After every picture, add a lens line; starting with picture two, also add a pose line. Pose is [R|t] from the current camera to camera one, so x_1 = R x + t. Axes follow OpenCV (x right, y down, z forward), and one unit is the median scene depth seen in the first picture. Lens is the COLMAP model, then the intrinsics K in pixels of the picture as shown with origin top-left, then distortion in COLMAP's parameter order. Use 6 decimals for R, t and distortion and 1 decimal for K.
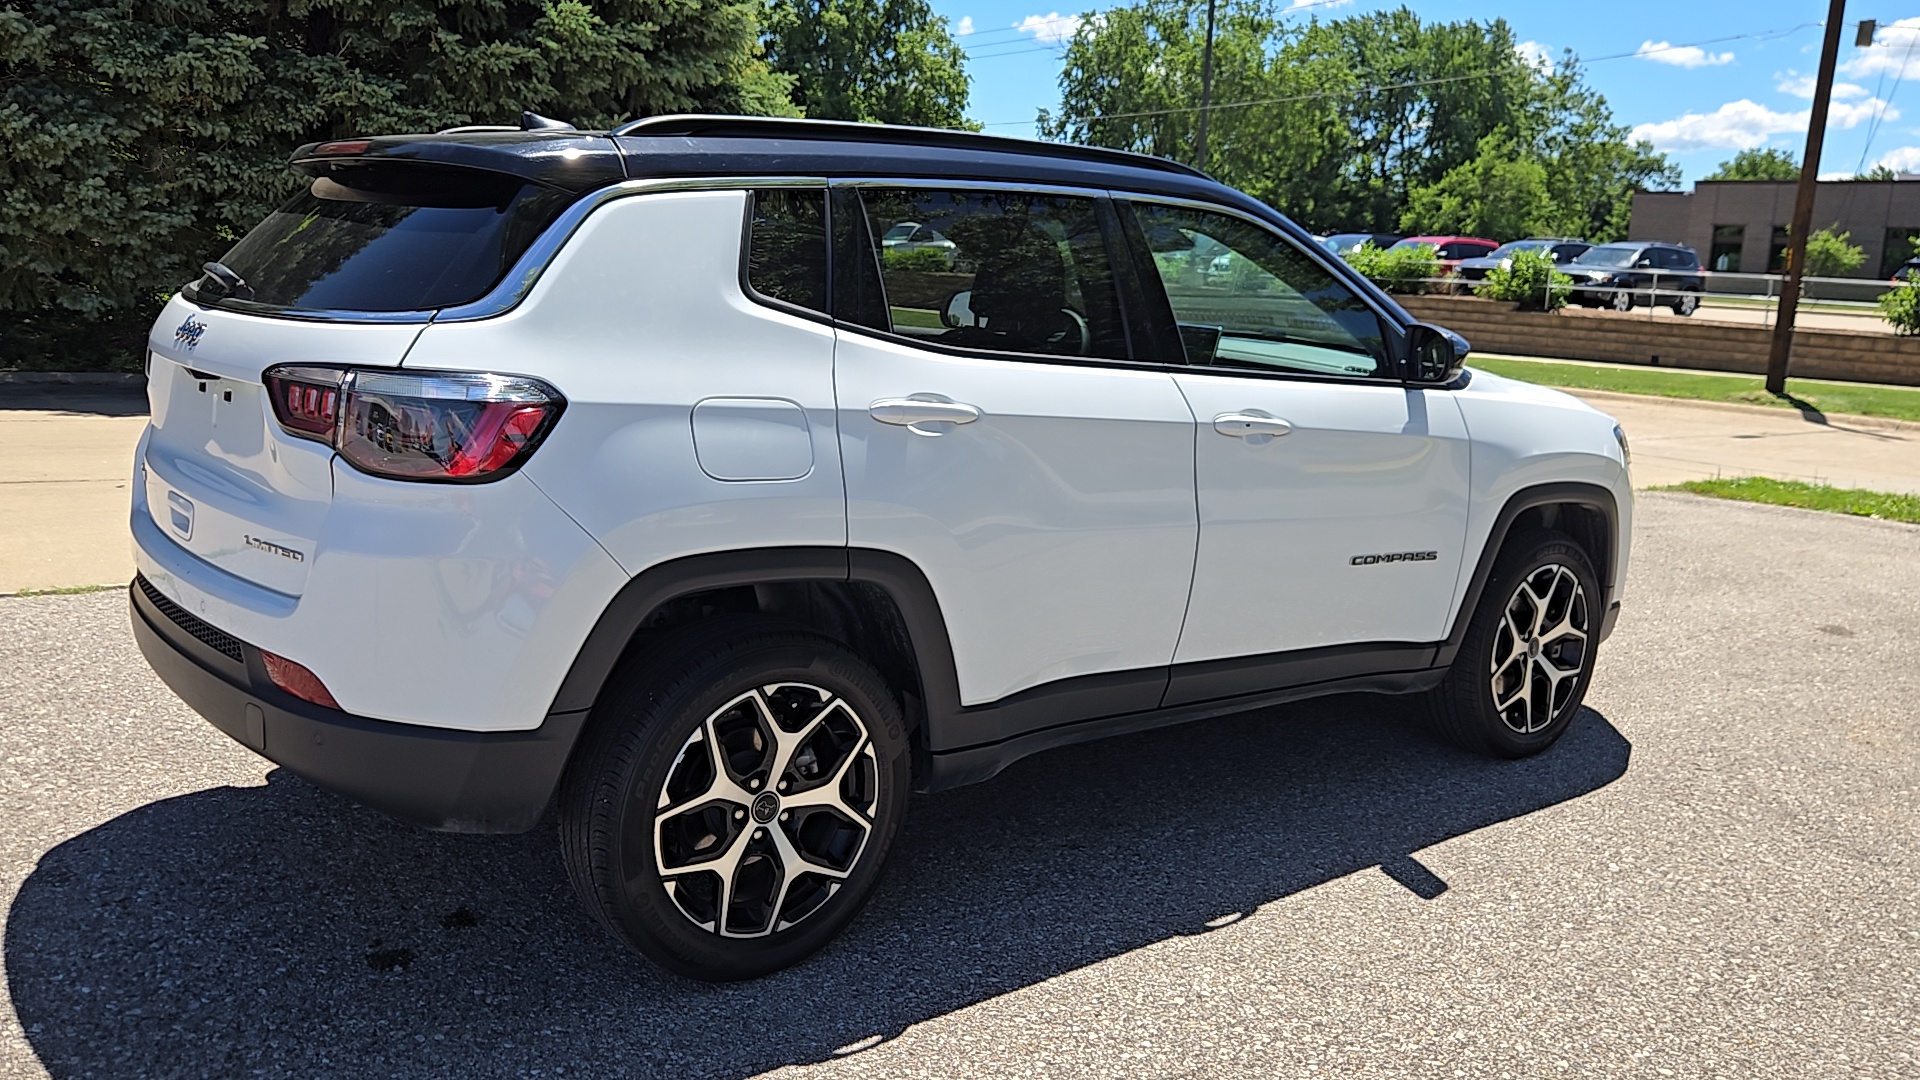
lens RADIAL K [[1608.5, 0, 959.5], [0, 1608.5, 542.8], [0, 0, 1]] dist [0.005590, -0.000558]
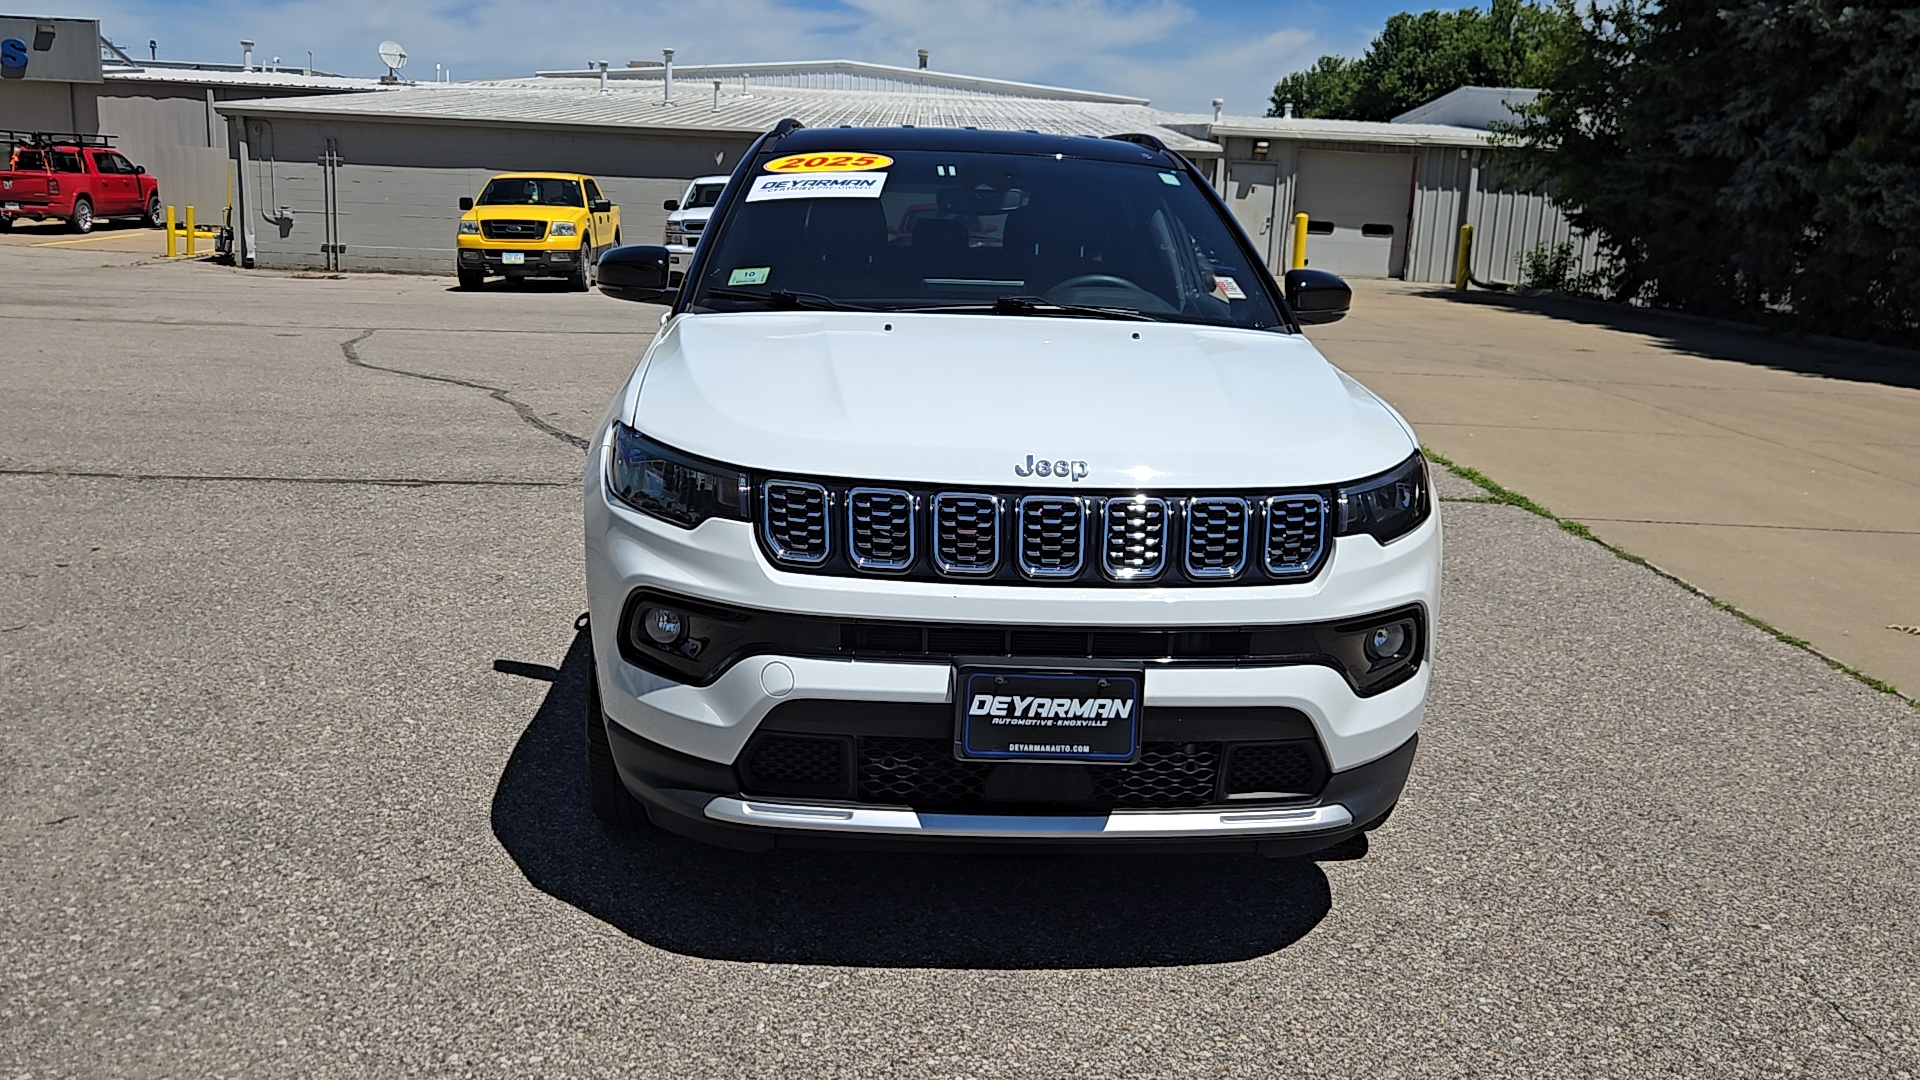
lens RADIAL K [[1608.5, 0, 953.2], [0, 1608.5, 544.8], [0, 0, 1]] dist [0.005590, -0.000558]
pose [[-0.569285, 0.099460, -0.816102, 1.322495], [-0.213113, 0.940873, 0.263326, -0.341888], [0.794039, 0.323829, -0.514428, 2.239171]]
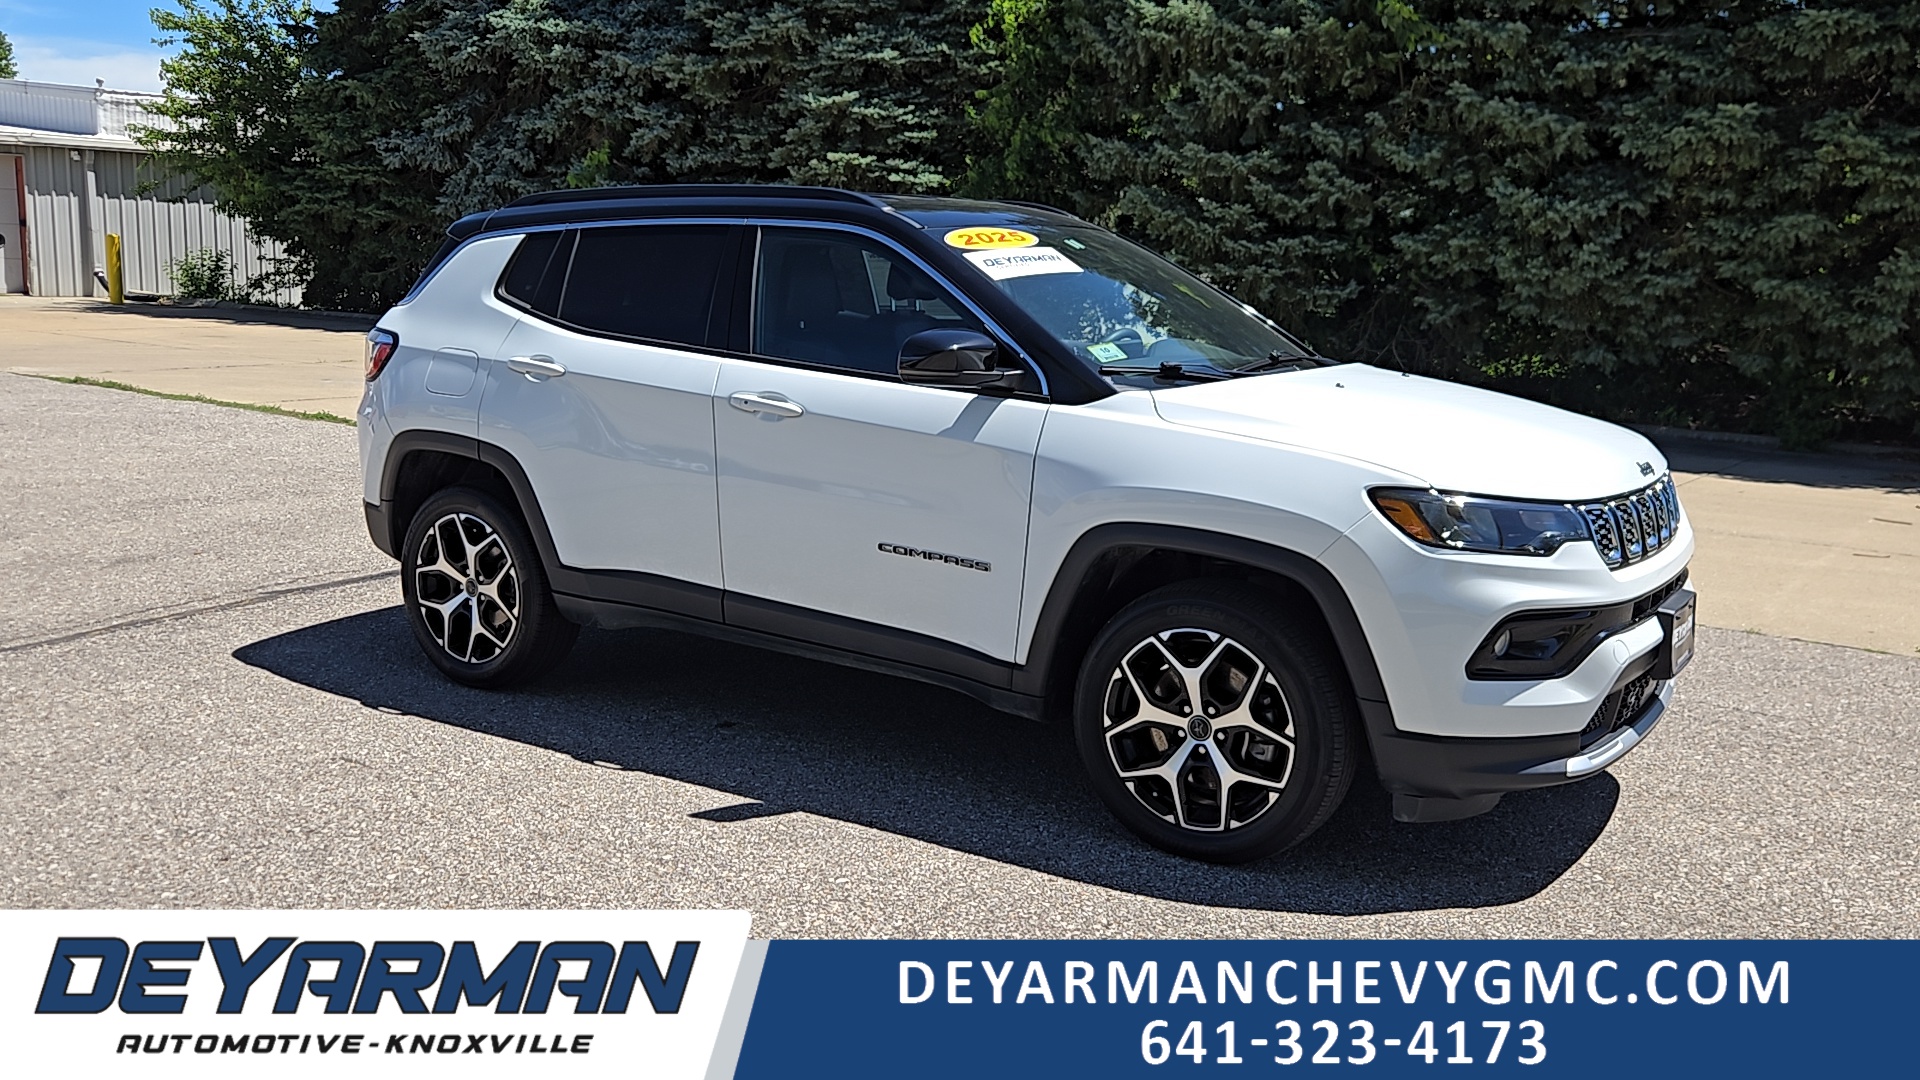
lens RADIAL K [[1608.5, 0, 960.8], [0, 1608.5, 534.1], [0, 0, 1]] dist [0.005590, -0.000558]
pose [[0.314361, 0.124462, -0.941109, 1.619456], [-0.176473, 0.981749, 0.070889, -0.104921], [0.932756, 0.143796, 0.330588, 0.882348]]
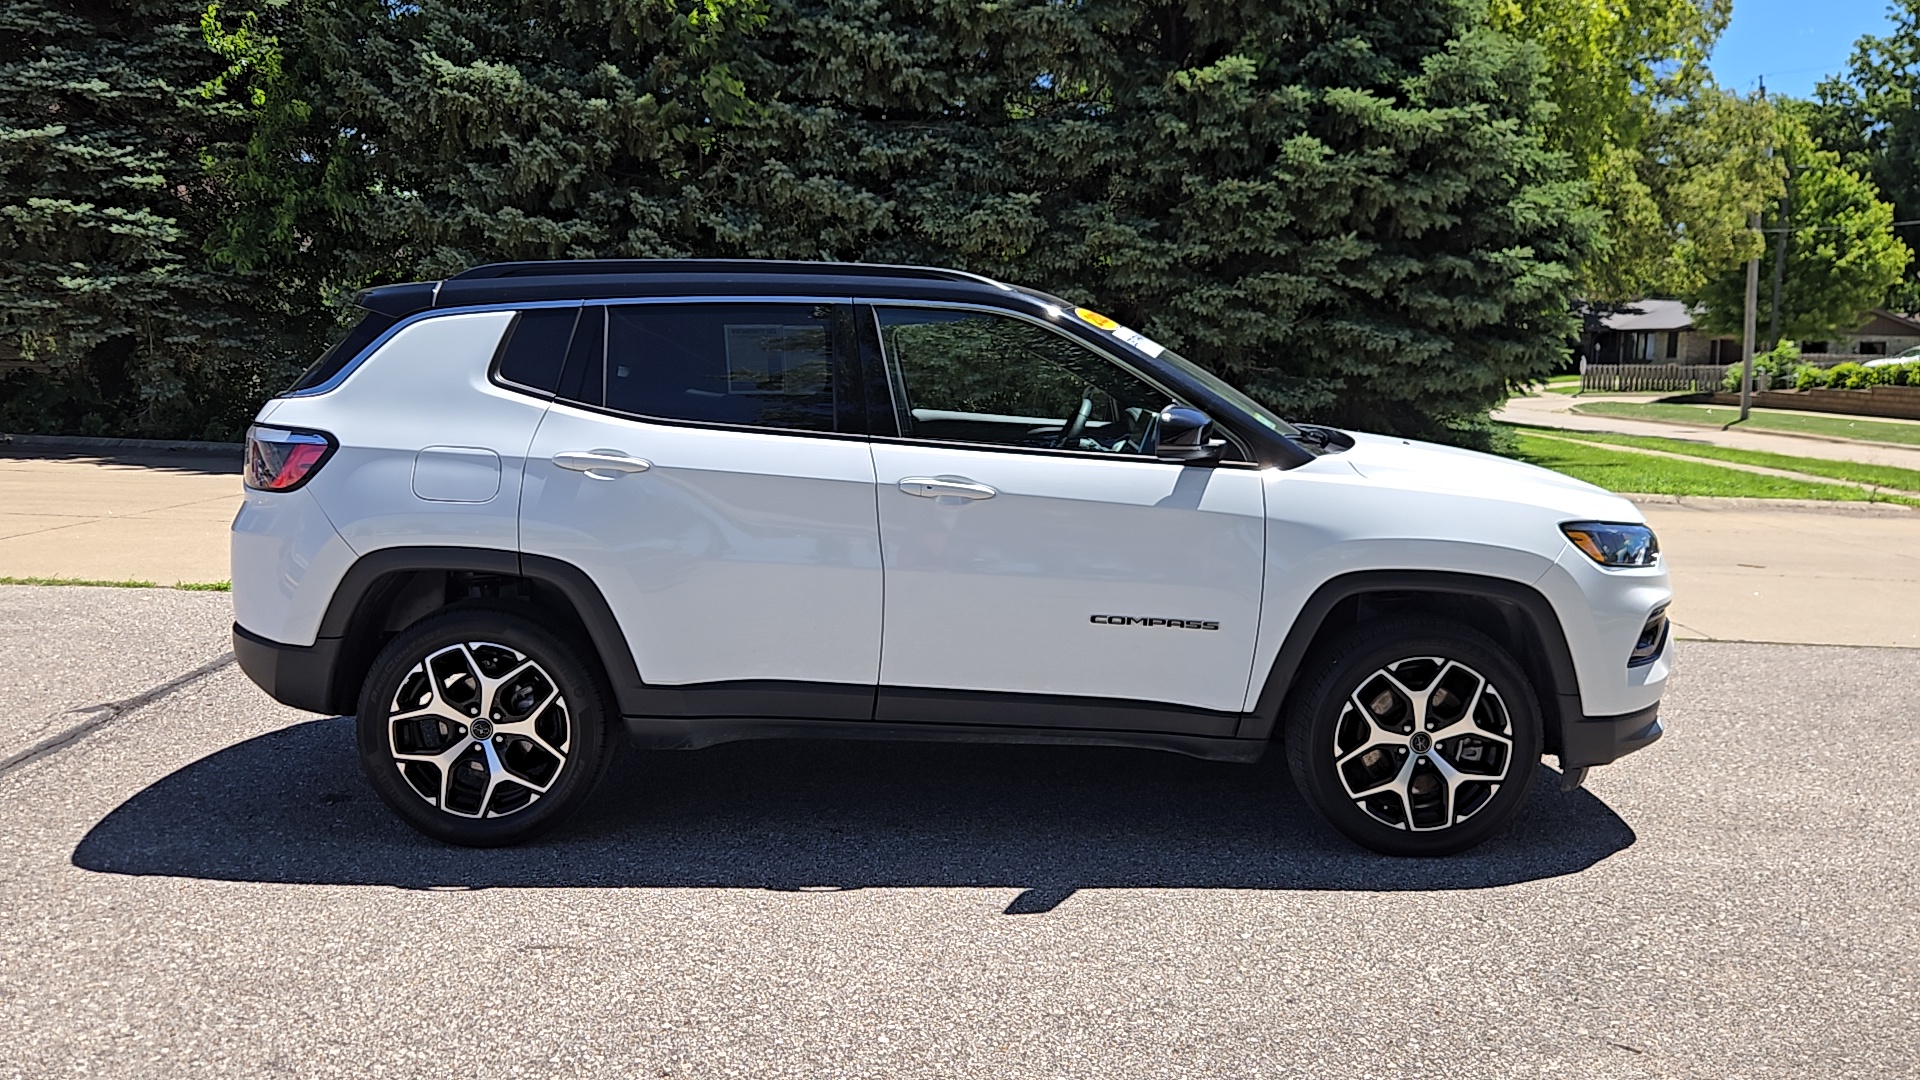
lens RADIAL K [[1608.5, 0, 962.9], [0, 1608.5, 538.6], [0, 0, 1]] dist [0.005590, -0.000558]
pose [[0.795027, 0.046627, -0.604779, 1.064920], [-0.091736, 0.994815, -0.043895, 0.016620], [0.599596, 0.090378, 0.795183, 0.084713]]
